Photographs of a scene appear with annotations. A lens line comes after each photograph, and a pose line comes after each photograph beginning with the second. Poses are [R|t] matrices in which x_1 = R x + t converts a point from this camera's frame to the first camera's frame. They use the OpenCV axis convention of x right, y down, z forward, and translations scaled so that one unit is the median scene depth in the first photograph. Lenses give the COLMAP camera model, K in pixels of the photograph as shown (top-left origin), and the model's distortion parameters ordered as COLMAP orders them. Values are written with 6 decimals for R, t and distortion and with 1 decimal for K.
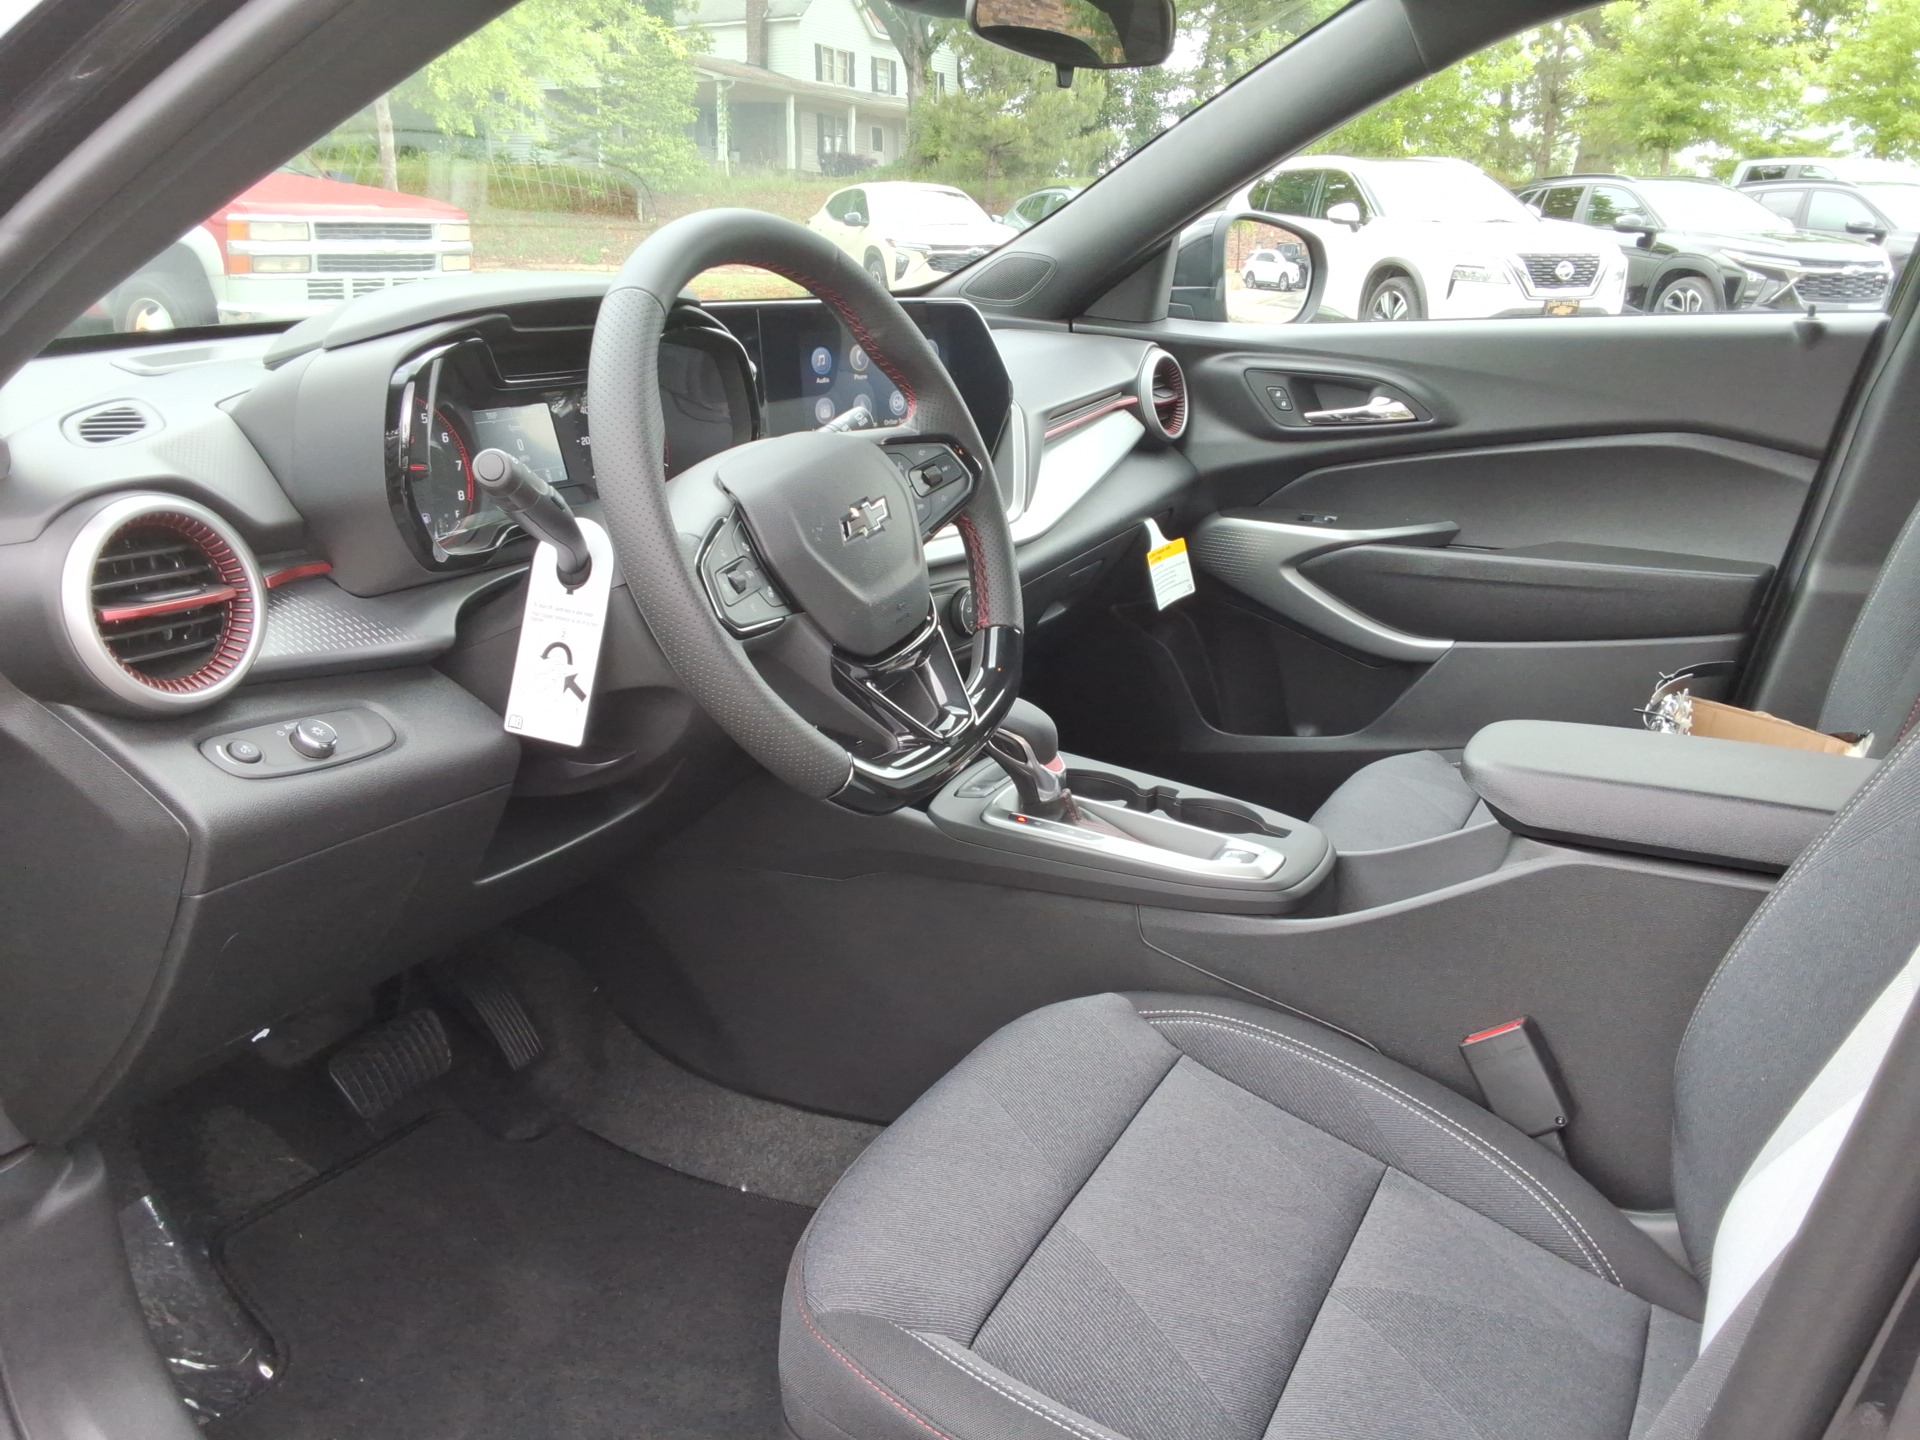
lens RADIAL K [[1545.2, 0, 961.5], [0, 1545.2, 694.0], [0, 0, 1]] dist [0.098346, -0.156281]
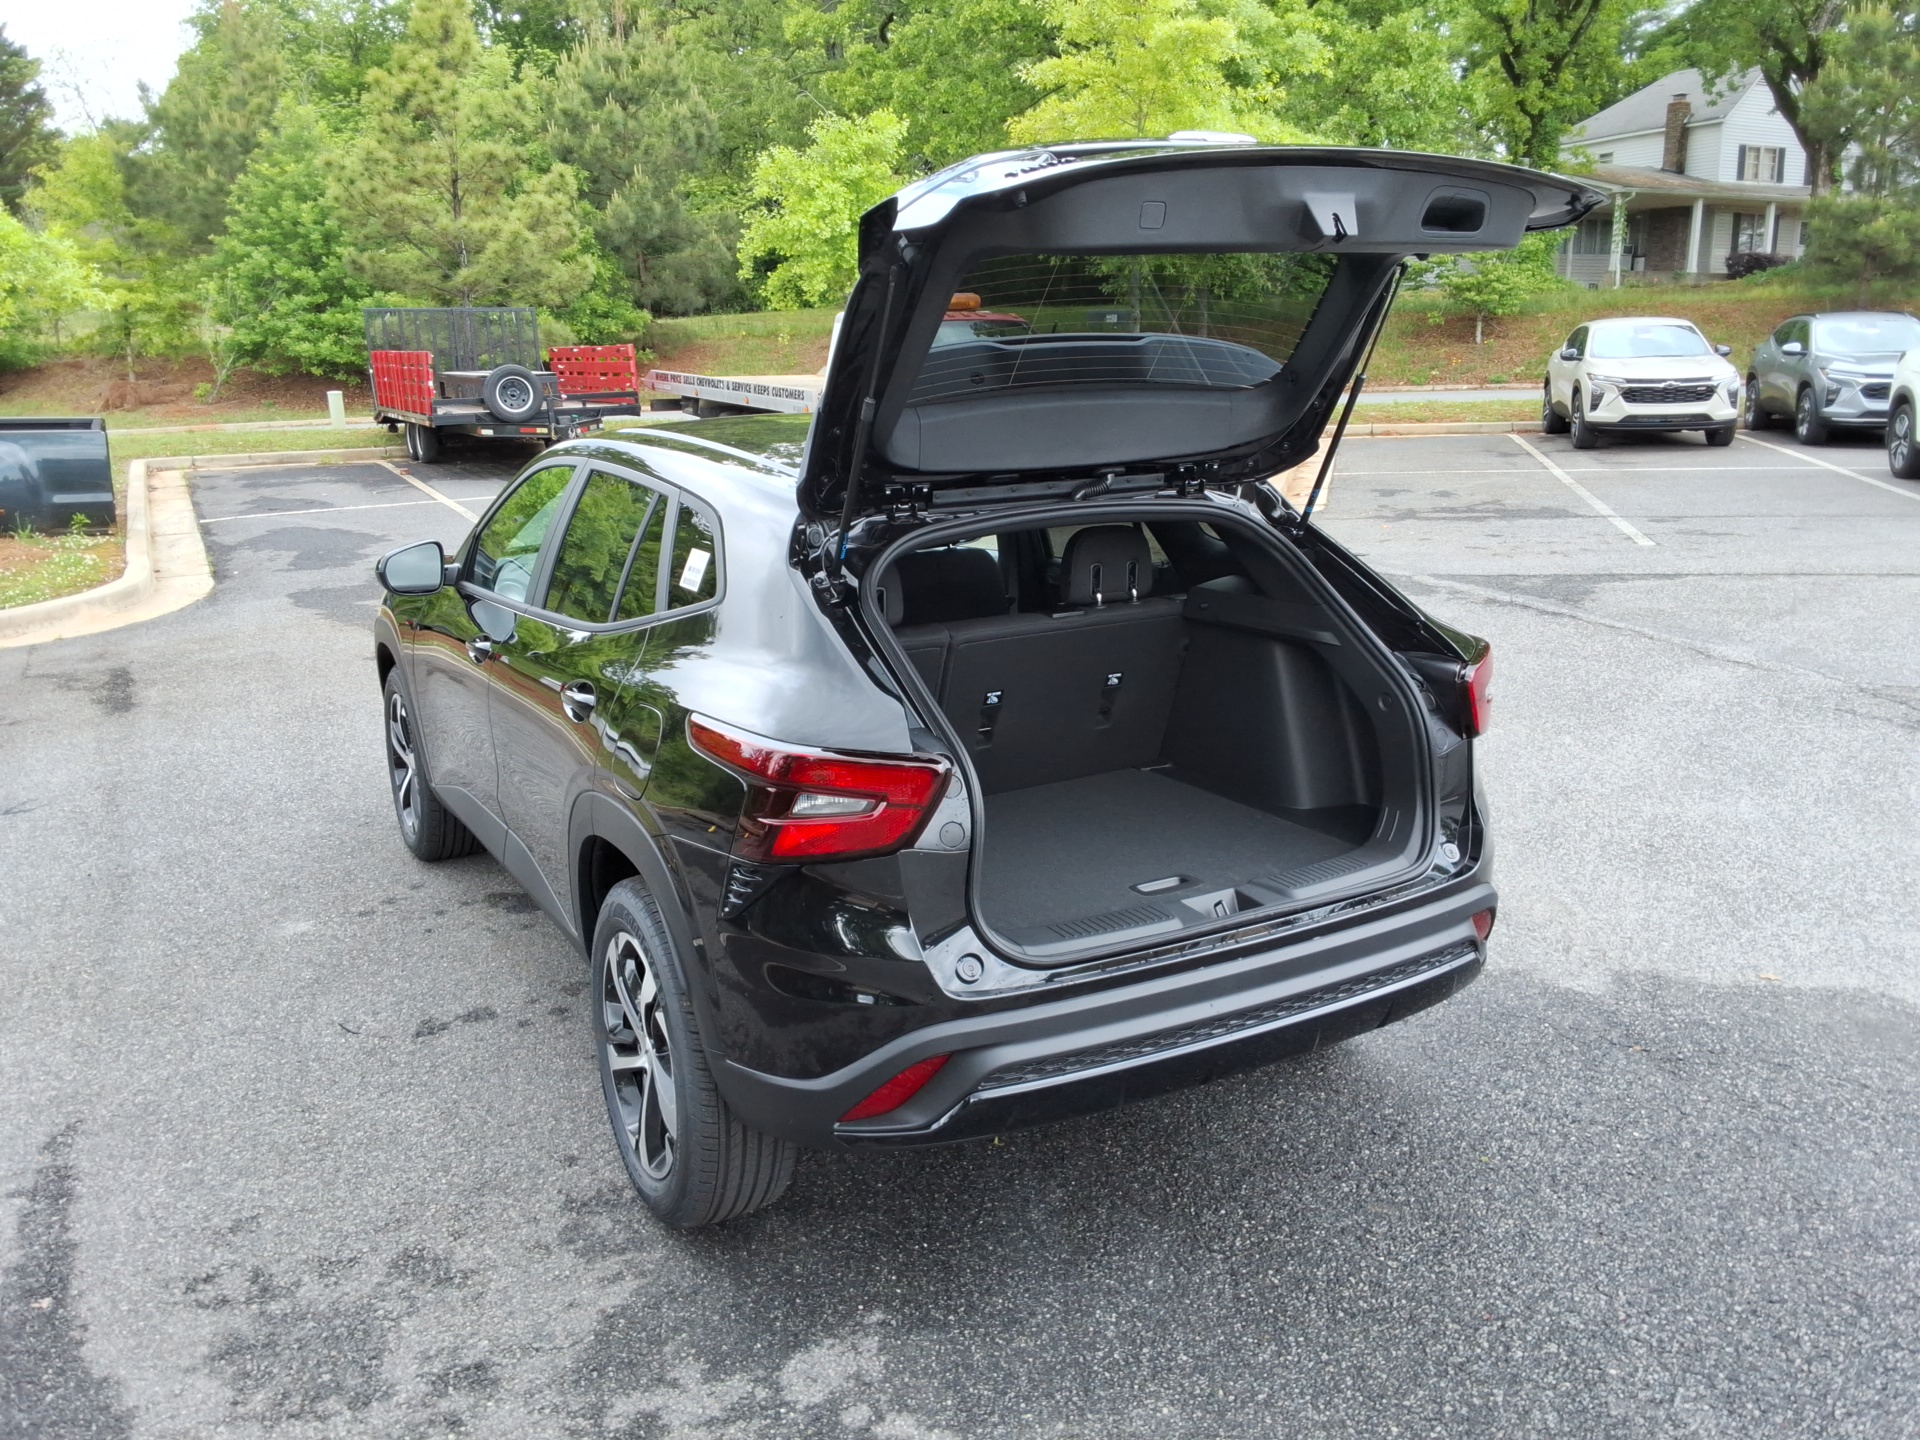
lens RADIAL K [[1545.2, 0, 963.3], [0, 1545.2, 693.4], [0, 0, 1]] dist [0.098346, -0.156281]
pose [[0.835266, 0.094600, -0.541646, 0.137635], [-0.125643, 0.991863, -0.020521, 0.005964], [0.535298, 0.085195, 0.840356, -0.099129]]
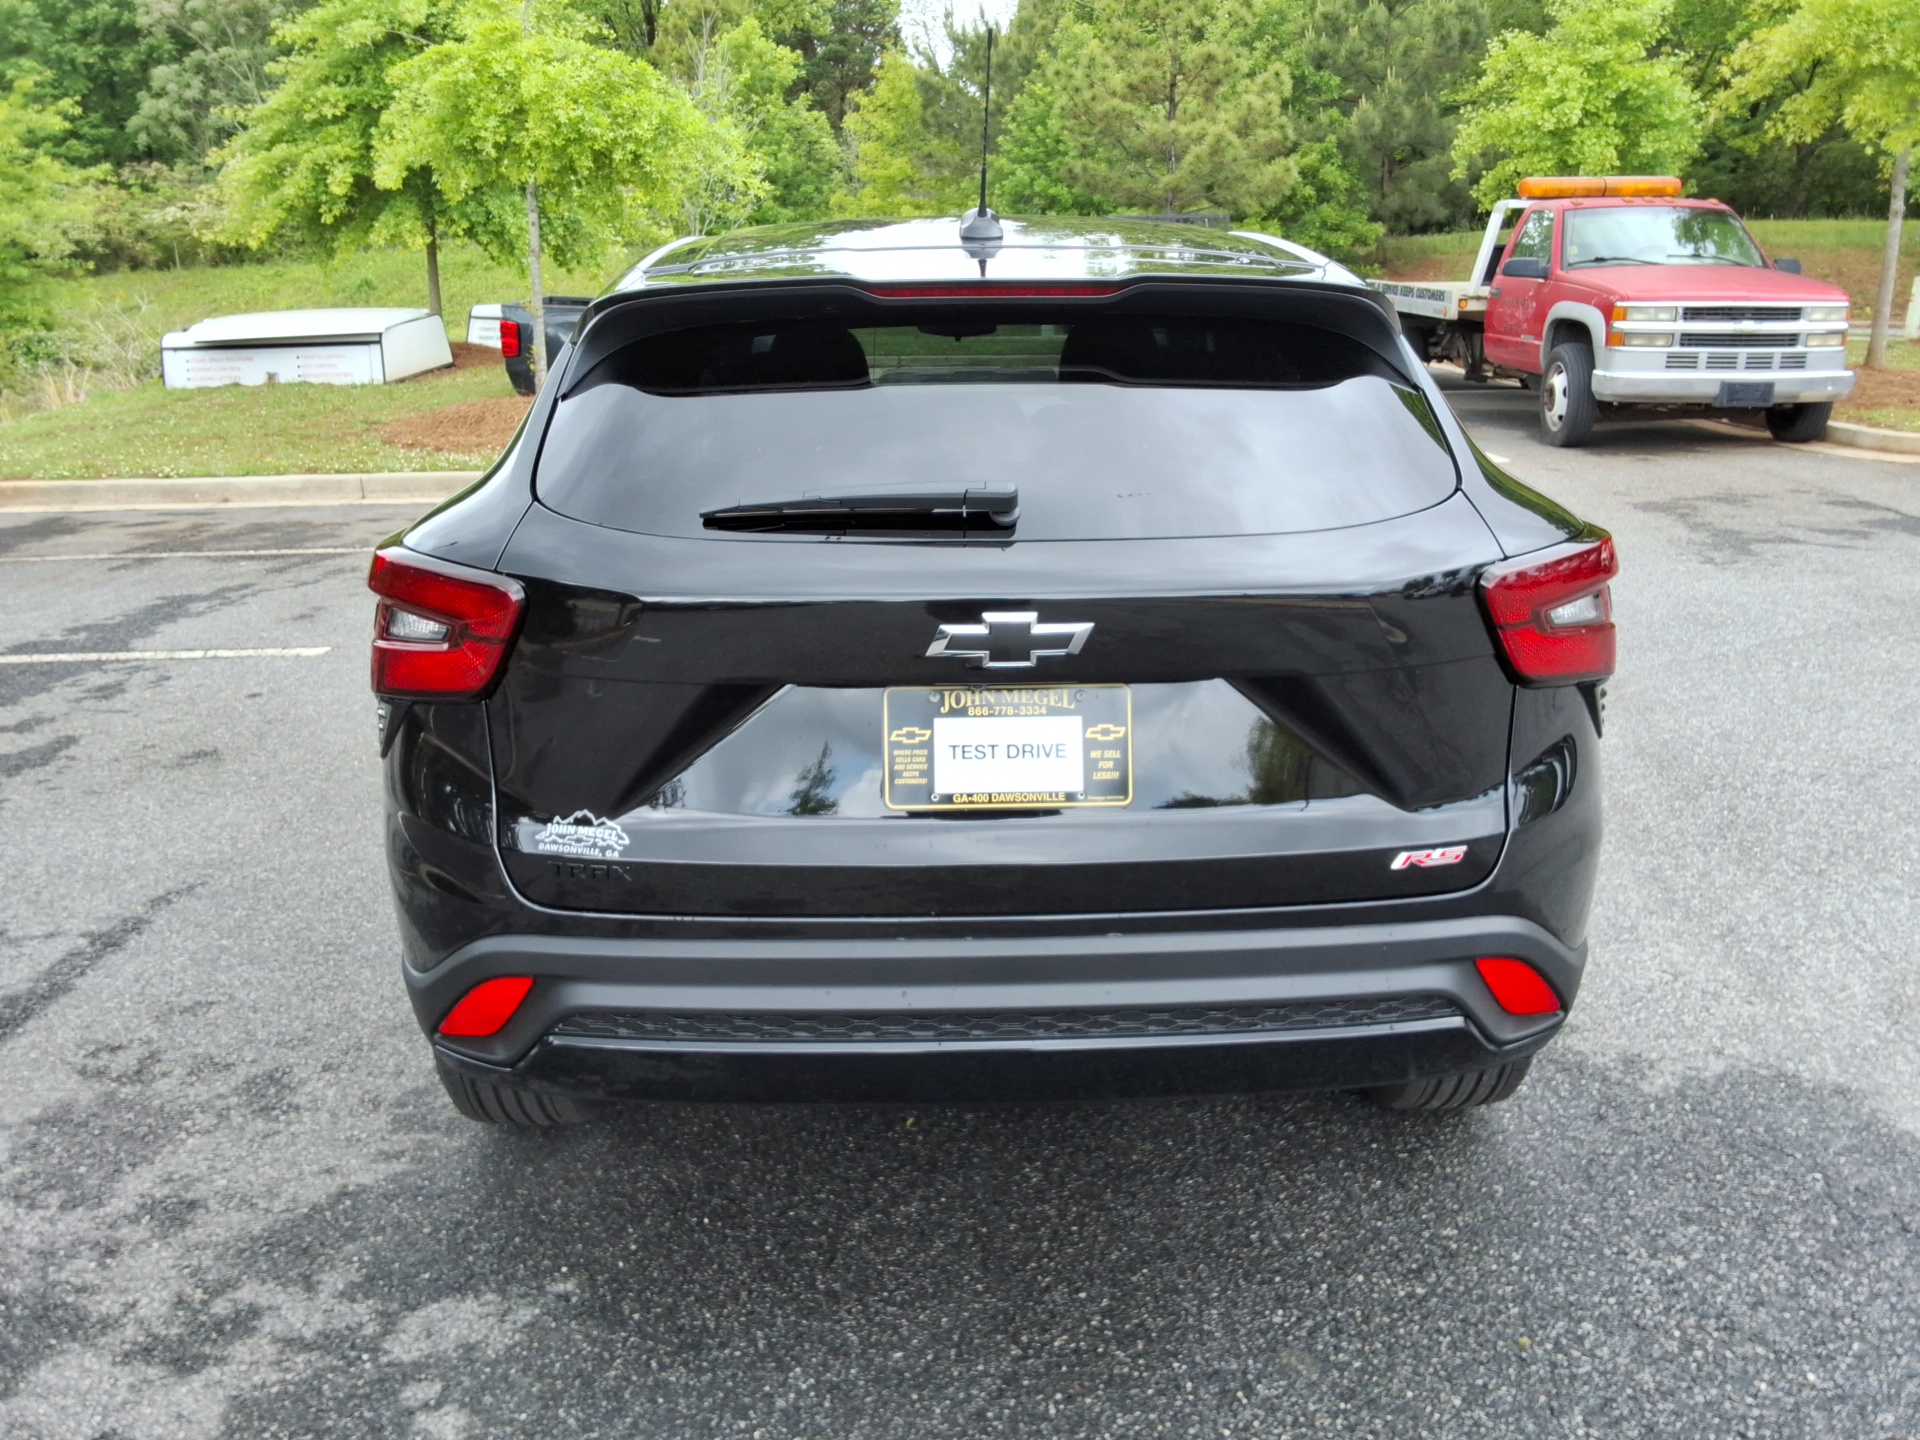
lens RADIAL K [[1545.2, 0, 968.2], [0, 1545.2, 698.9], [0, 0, 1]] dist [0.098346, -0.156281]
pose [[0.489495, 0.217095, -0.844550, 0.156715], [-0.237749, 0.965047, 0.110272, 0.000473], [0.838970, 0.146814, 0.524000, -0.036039]]
